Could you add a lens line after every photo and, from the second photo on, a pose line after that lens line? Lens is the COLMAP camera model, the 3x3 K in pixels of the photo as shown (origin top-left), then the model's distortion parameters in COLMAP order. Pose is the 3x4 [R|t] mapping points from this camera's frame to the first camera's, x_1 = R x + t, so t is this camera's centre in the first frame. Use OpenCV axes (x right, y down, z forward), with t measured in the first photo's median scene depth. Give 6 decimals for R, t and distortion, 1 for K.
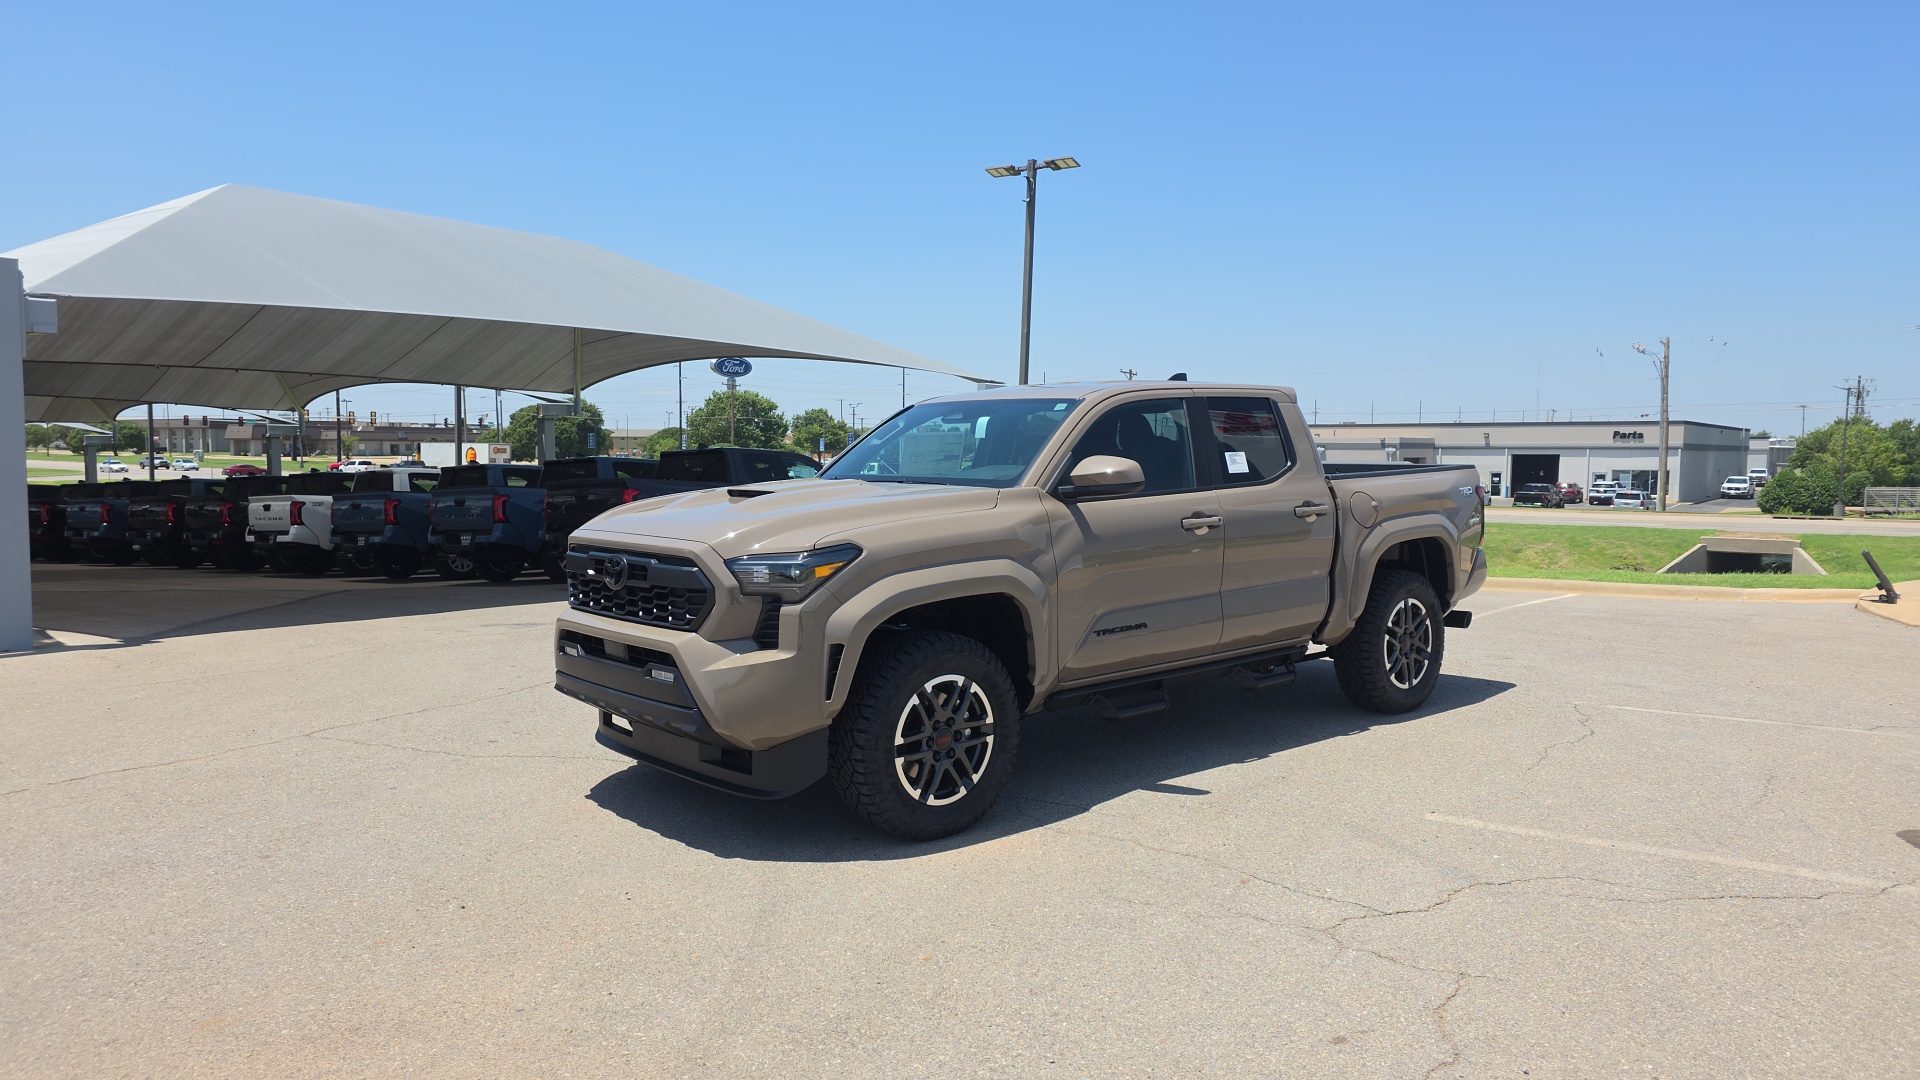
lens RADIAL K [[1313.4, 0, 993.6], [0, 1313.4, 465.9], [0, 0, 1]] dist [0.057405, -0.056957]
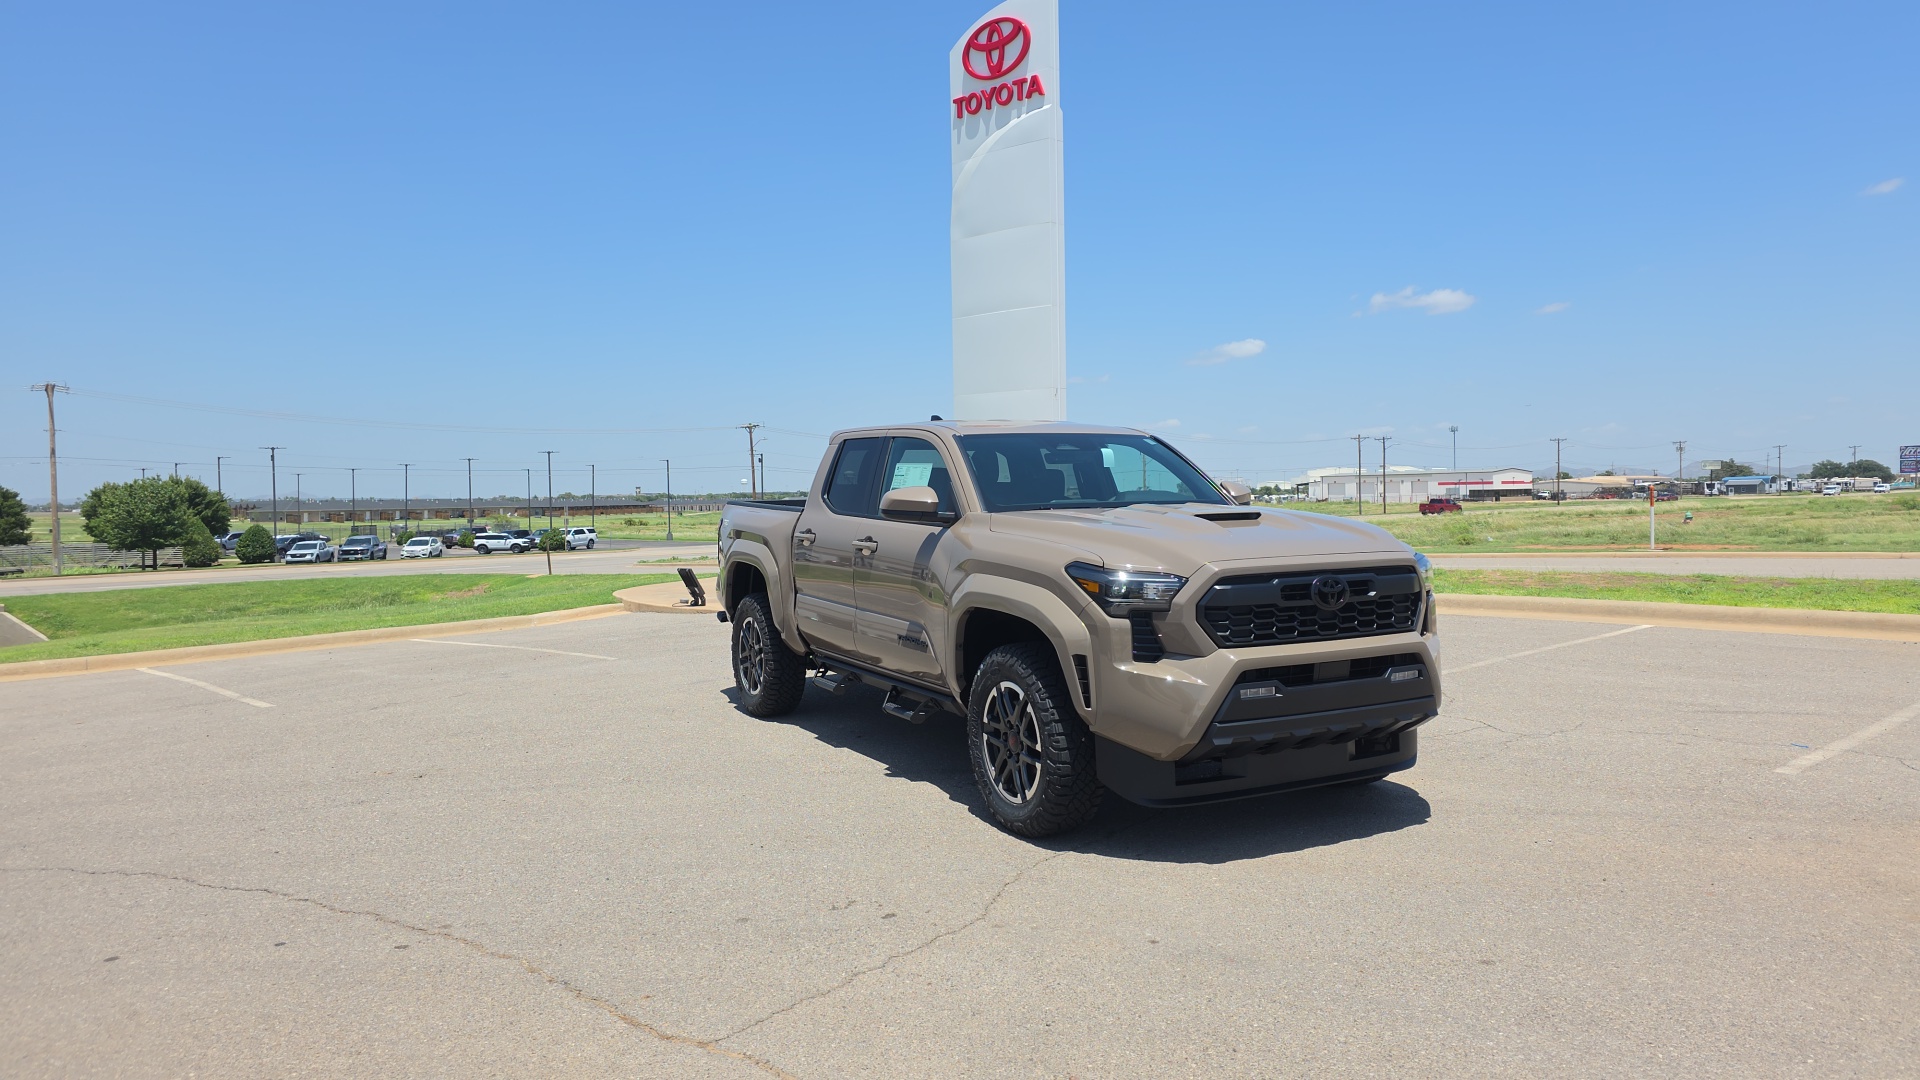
lens RADIAL K [[1313.4, 0, 946.3], [0, 1313.4, 457.0], [0, 0, 1]] dist [0.057405, -0.056957]
pose [[0.191194, 0.027033, 0.981180, -0.188257], [0.026439, 0.999116, -0.032679, 0.000293], [-0.981196, 0.032190, 0.190310, 0.154098]]
